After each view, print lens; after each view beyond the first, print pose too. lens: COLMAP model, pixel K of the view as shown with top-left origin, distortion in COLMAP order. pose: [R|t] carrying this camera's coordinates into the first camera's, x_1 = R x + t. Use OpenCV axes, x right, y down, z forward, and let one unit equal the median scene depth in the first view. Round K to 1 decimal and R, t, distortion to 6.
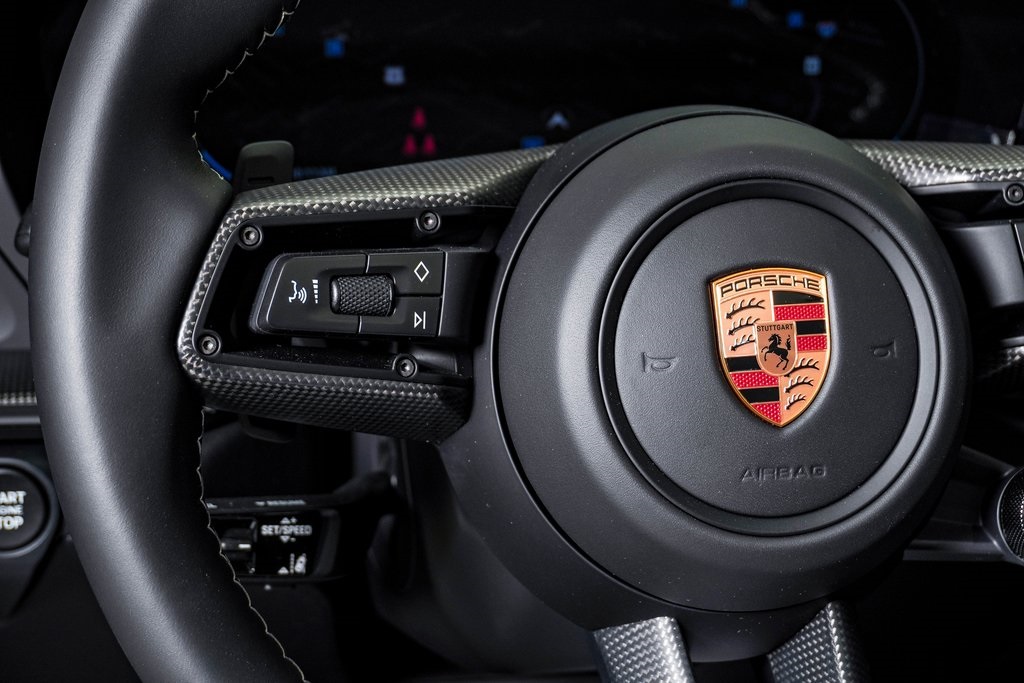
lens RADIAL K [[1574.0, 0, 426.1], [0, 1574.0, 304.1], [0, 0, 1]] dist [0.004063, -0.036130]
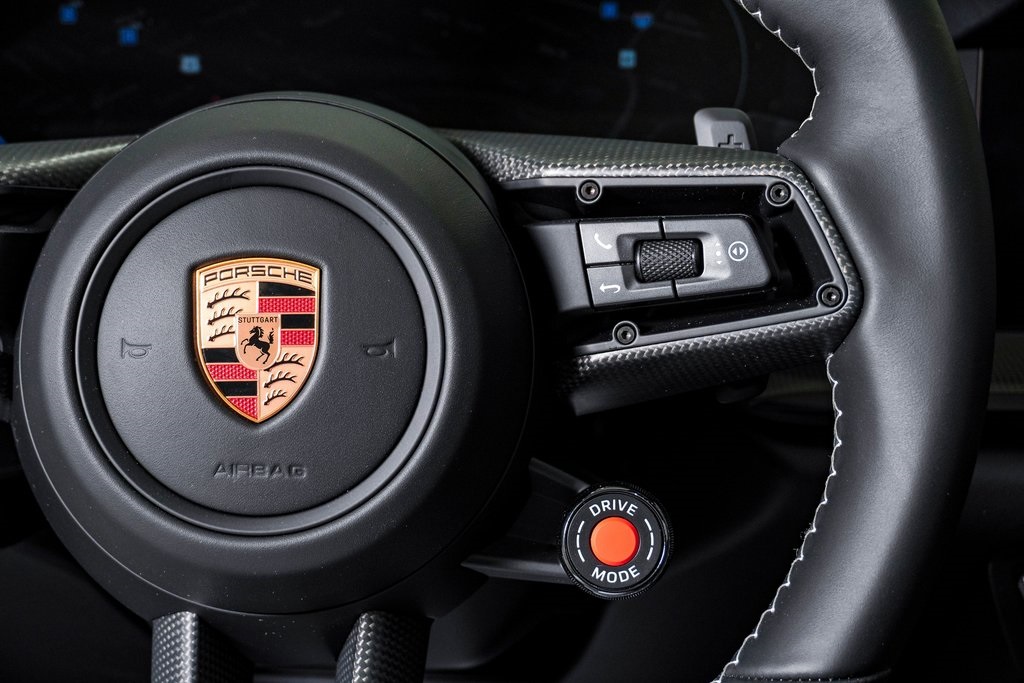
lens RADIAL K [[1574.0, 0, 426.1], [0, 1574.0, 304.1], [0, 0, 1]] dist [0.004063, -0.036130]
pose [[0.973249, 0.044399, -0.225422, 0.538809], [-0.045206, 0.998976, 0.001583, -0.000812], [0.225262, 0.008650, 0.974260, 0.082349]]
